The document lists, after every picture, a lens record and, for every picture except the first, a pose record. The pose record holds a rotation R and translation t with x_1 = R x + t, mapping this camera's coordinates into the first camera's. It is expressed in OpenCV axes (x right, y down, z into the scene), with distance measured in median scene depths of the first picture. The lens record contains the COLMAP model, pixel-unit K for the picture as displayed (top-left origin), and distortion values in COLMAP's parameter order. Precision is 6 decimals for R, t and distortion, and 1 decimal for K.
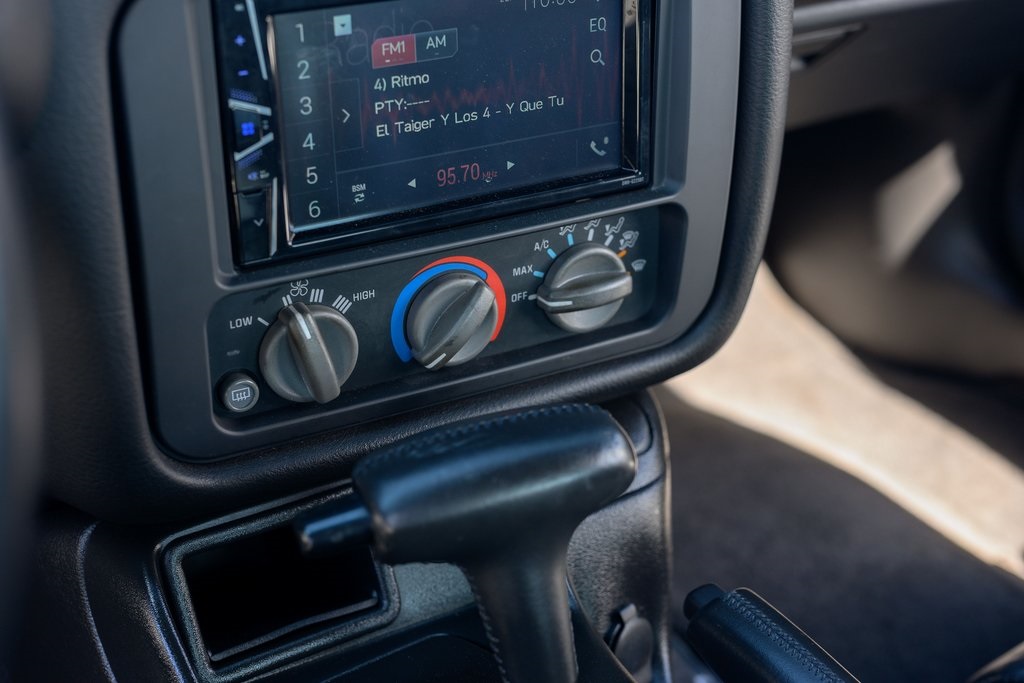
lens RADIAL K [[1426.7, 0, 512.0], [0, 1426.7, 341.5], [0, 0, 1]] dist [-0.029335, -0.023020]
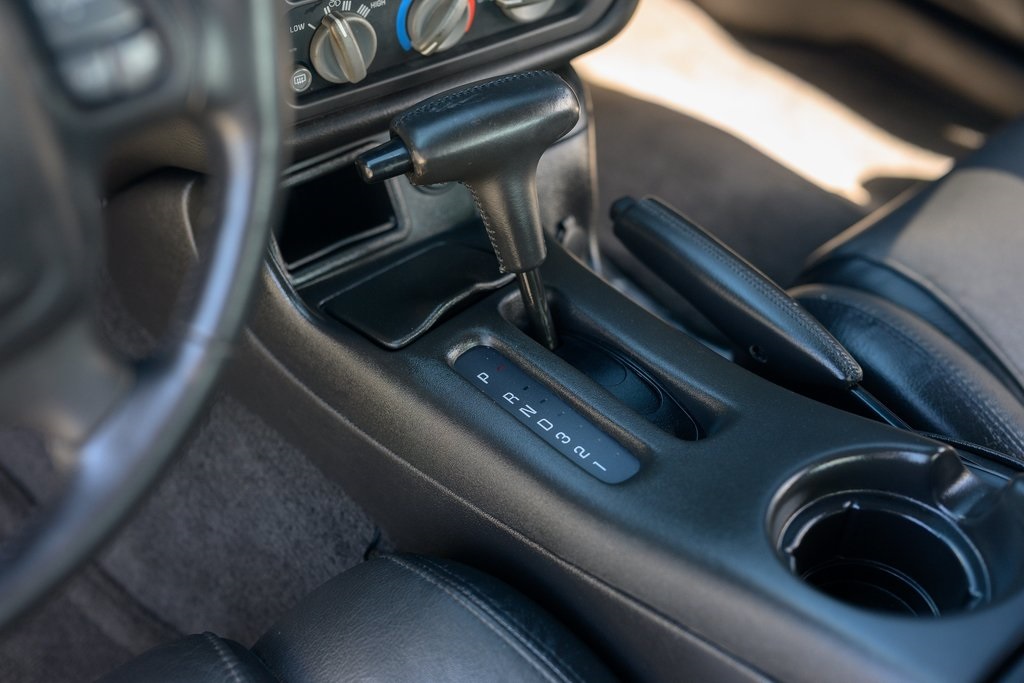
lens RADIAL K [[1426.7, 0, 512.0], [0, 1426.7, 341.5], [0, 0, 1]] dist [-0.029335, -0.023020]
pose [[0.994311, -0.073032, 0.077532, -0.104971], [0.055294, 0.976073, 0.210295, 0.005060], [-0.091035, -0.204812, 0.974559, -0.450272]]
